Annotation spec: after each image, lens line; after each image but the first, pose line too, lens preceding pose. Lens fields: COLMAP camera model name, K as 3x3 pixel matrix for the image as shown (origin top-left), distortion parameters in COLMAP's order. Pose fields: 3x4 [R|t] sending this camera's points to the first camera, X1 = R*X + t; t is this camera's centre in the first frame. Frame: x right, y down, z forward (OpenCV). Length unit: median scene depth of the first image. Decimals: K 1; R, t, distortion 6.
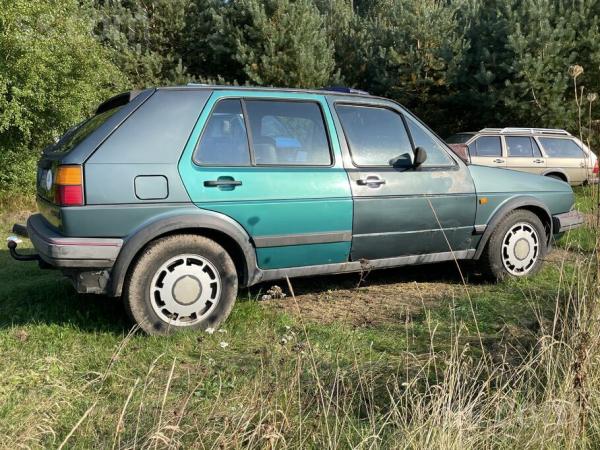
lens RADIAL K [[595.5, 0, 300.0], [0, 595.5, 224.8], [0, 0, 1]] dist [0.065412, 0.000000]
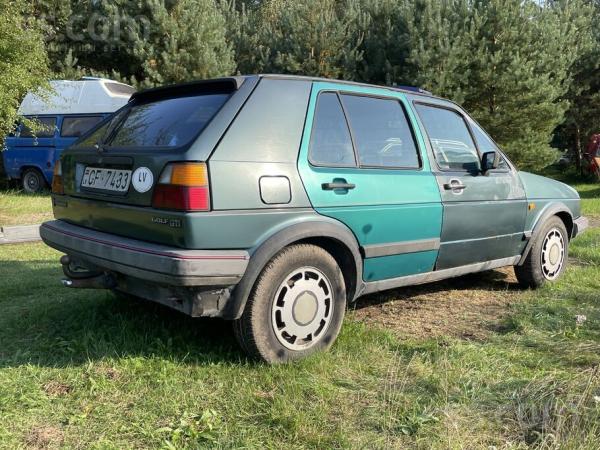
lens RADIAL K [[595.5, 0, 300.0], [0, 595.5, 224.7], [0, 0, 1]] dist [0.065412, 0.000000]
pose [[0.969770, -0.004695, 0.243975, -0.357924], [0.007057, 0.999936, -0.008811, -0.004229], [-0.243918, 0.010267, 0.969741, 0.139503]]
